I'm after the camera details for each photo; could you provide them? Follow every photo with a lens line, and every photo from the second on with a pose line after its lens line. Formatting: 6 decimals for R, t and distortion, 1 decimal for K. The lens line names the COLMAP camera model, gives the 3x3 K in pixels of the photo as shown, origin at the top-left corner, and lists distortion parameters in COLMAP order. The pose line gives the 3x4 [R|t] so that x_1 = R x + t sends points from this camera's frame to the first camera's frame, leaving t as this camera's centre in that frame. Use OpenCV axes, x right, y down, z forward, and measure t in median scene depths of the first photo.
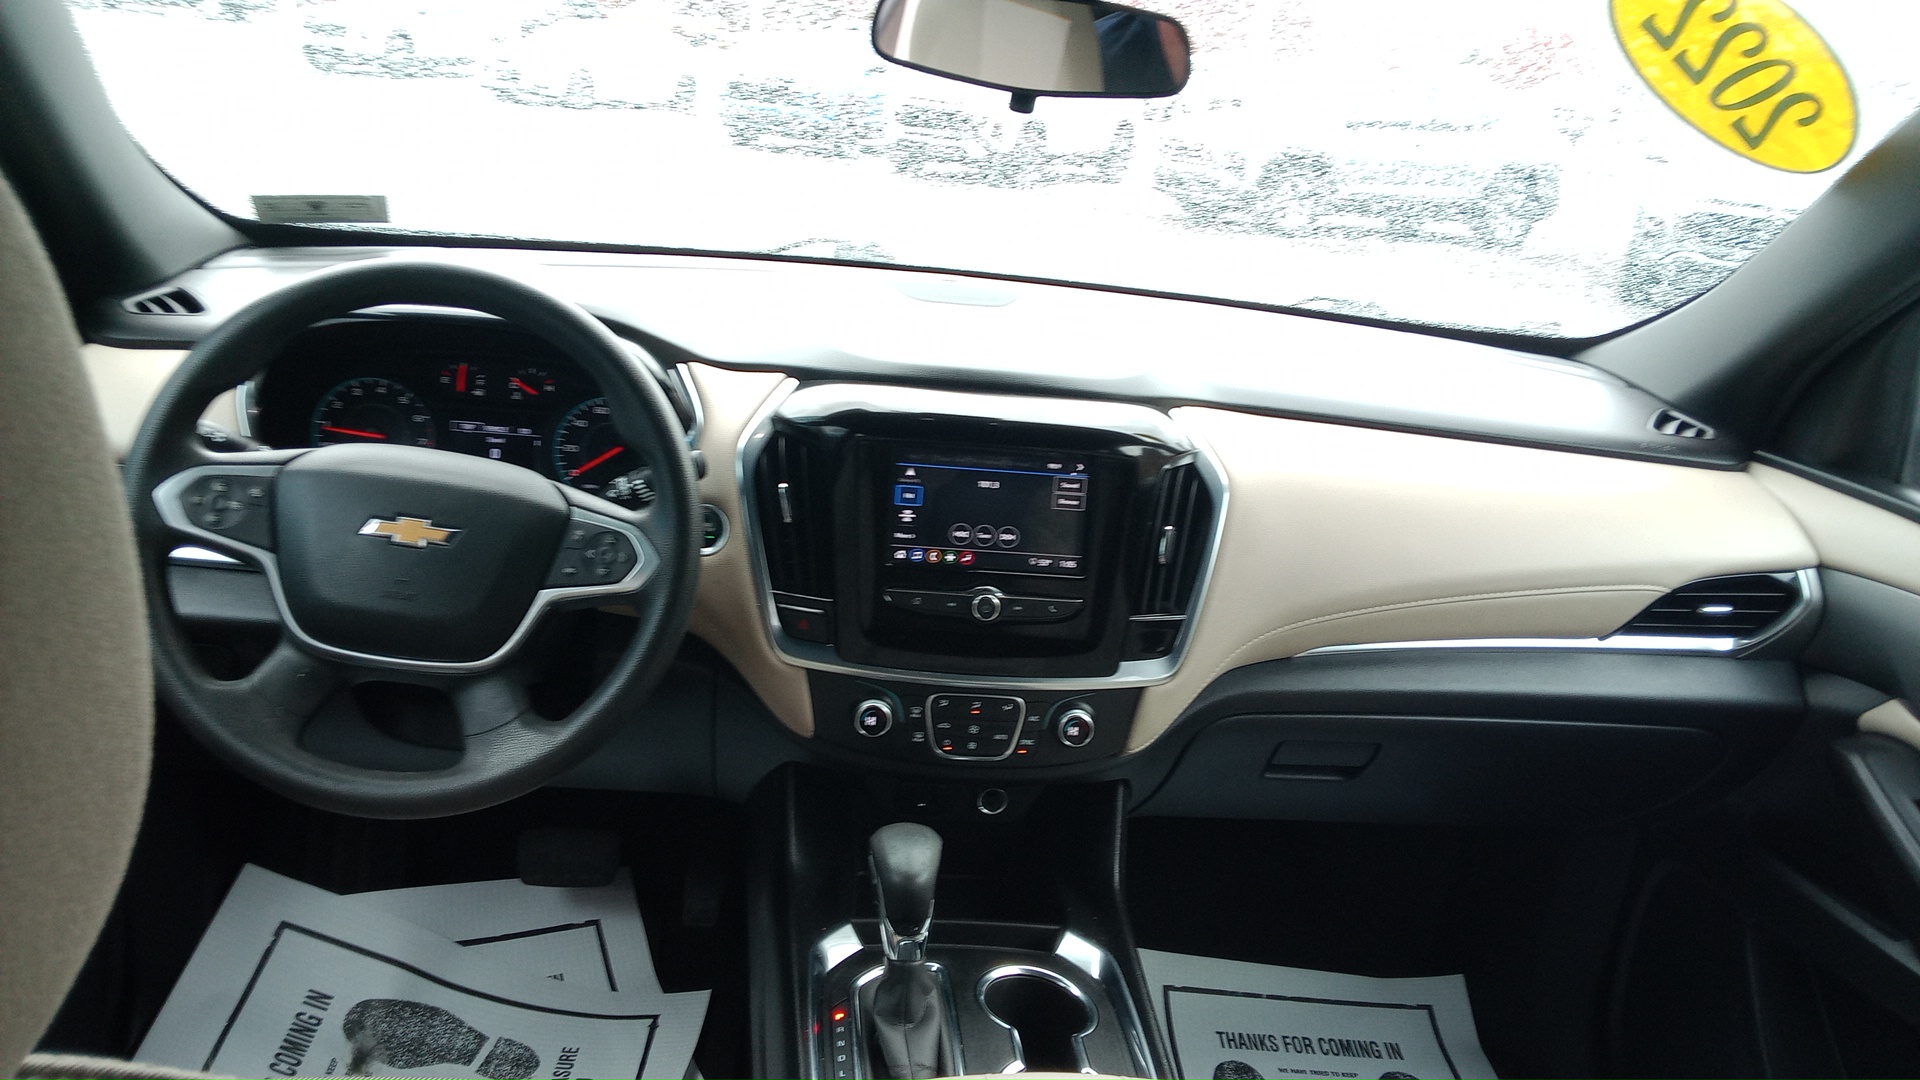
lens RADIAL K [[1404.8, 0, 953.9], [0, 1404.8, 542.2], [0, 0, 1]] dist [0.048201, -0.068646]
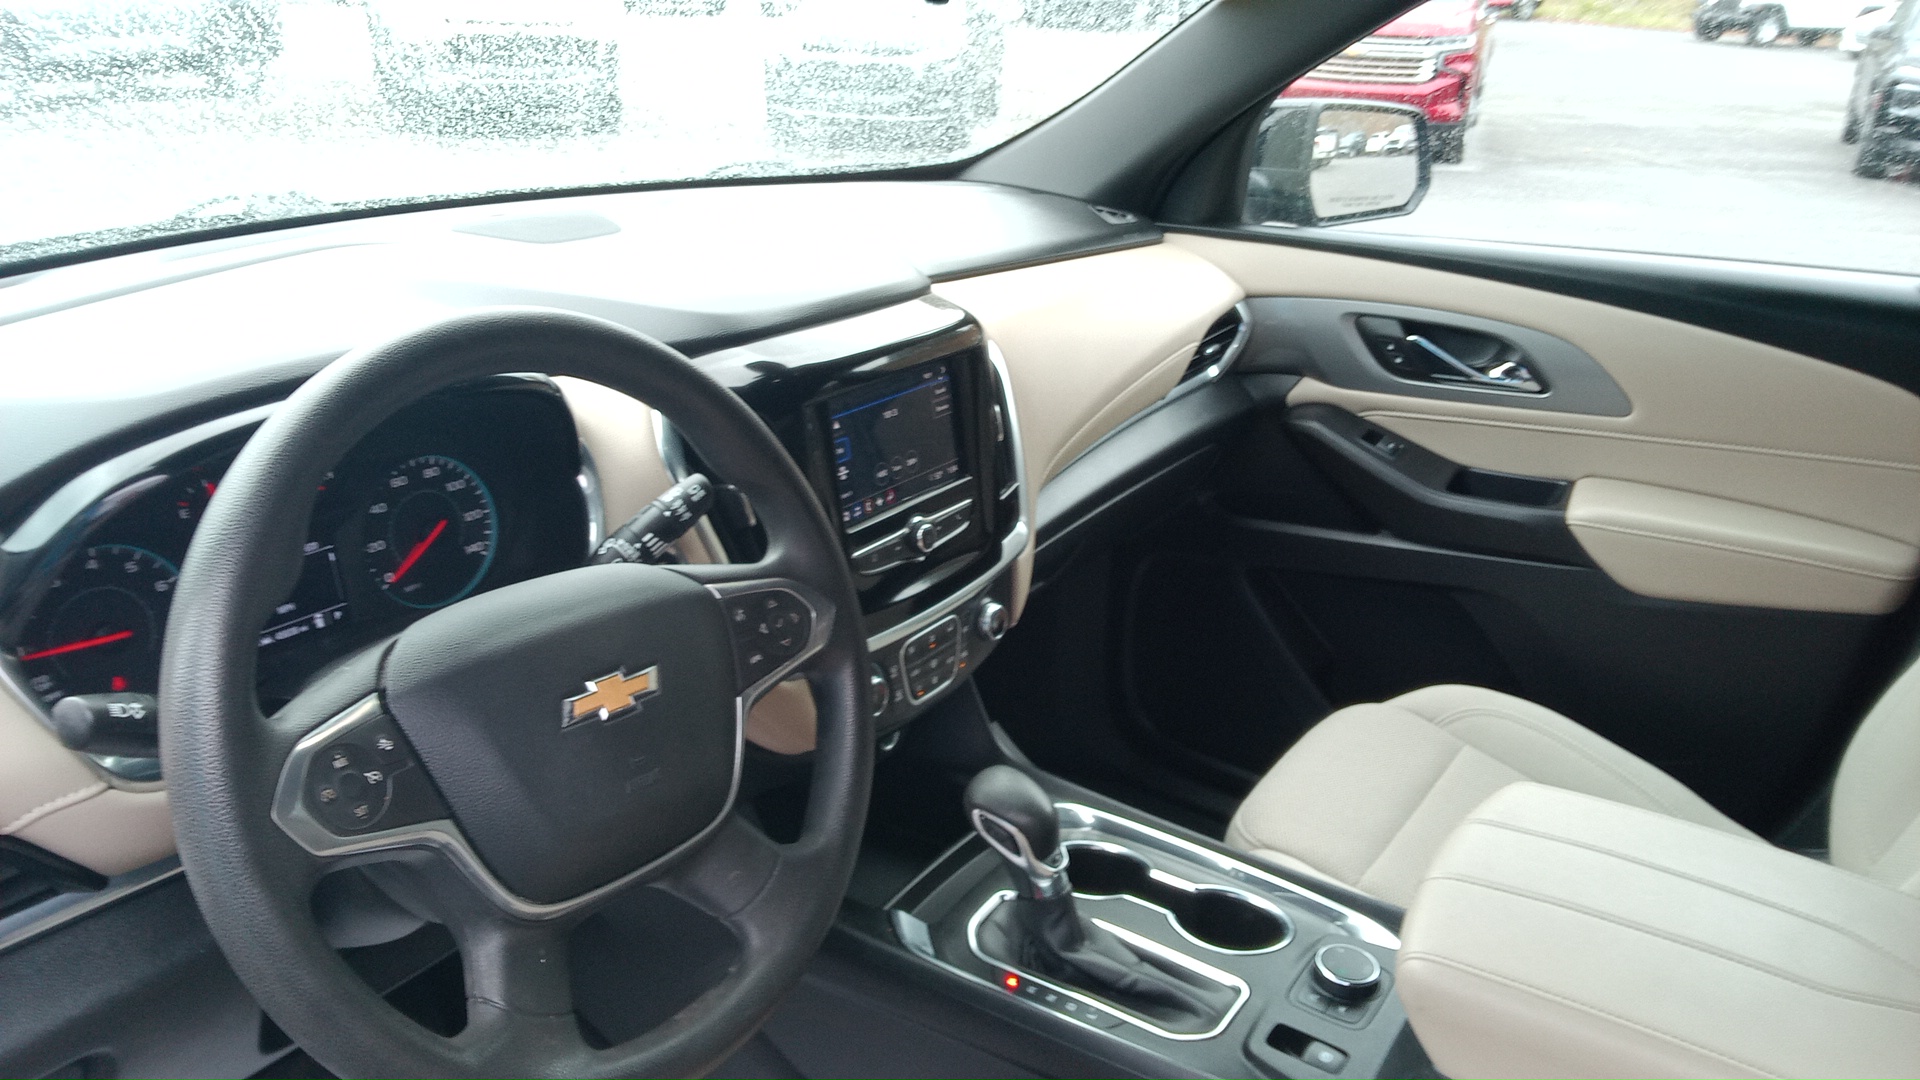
lens RADIAL K [[1404.8, 0, 964.3], [0, 1404.8, 542.2], [0, 0, 1]] dist [0.048201, -0.068646]
pose [[0.637613, -0.354263, 0.684067, -0.602358], [0.277213, 0.934015, 0.225319, -0.155556], [-0.718751, 0.045966, 0.693746, 0.318601]]
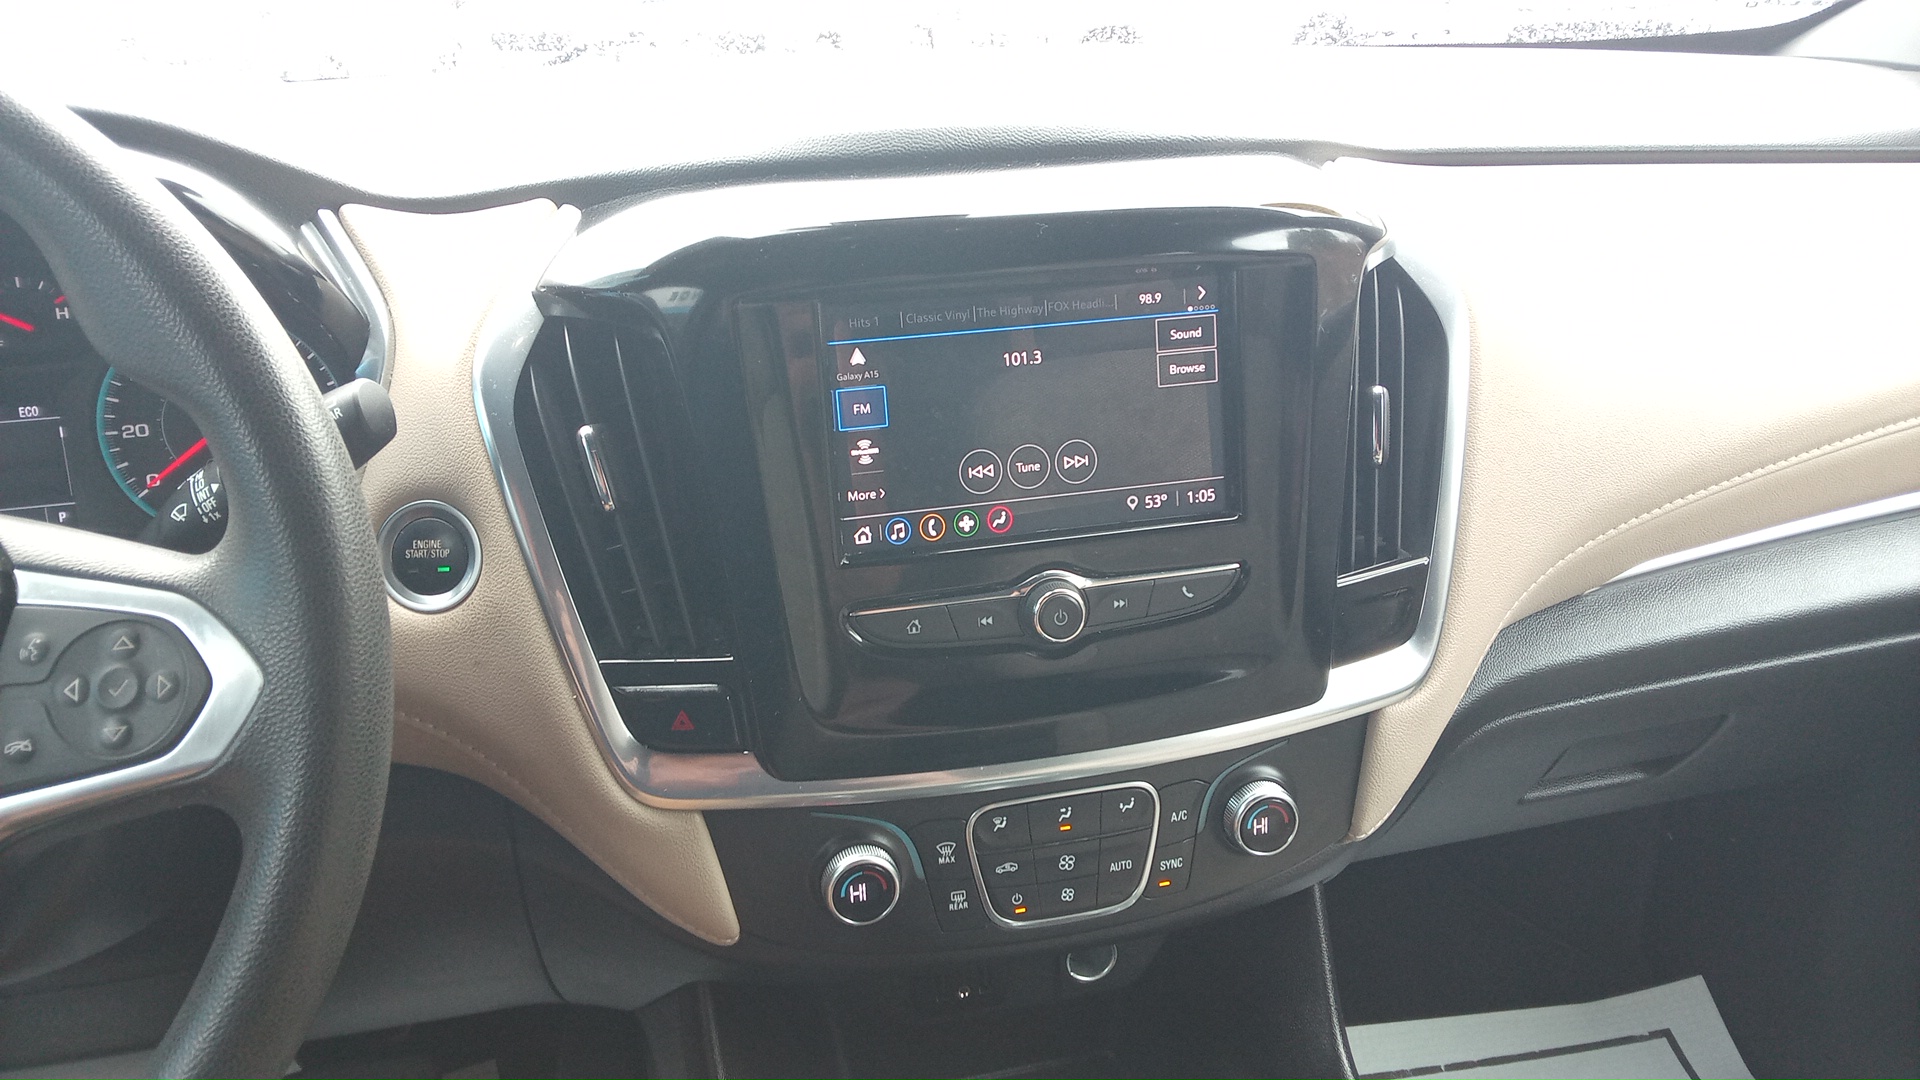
lens RADIAL K [[1404.8, 0, 932.7], [0, 1404.8, 523.0], [0, 0, 1]] dist [0.048201, -0.068646]
pose [[0.982230, -0.169013, 0.081597, -0.051850], [0.166216, 0.985279, 0.039982, -0.010286], [-0.087154, -0.025709, 0.995863, 0.523955]]
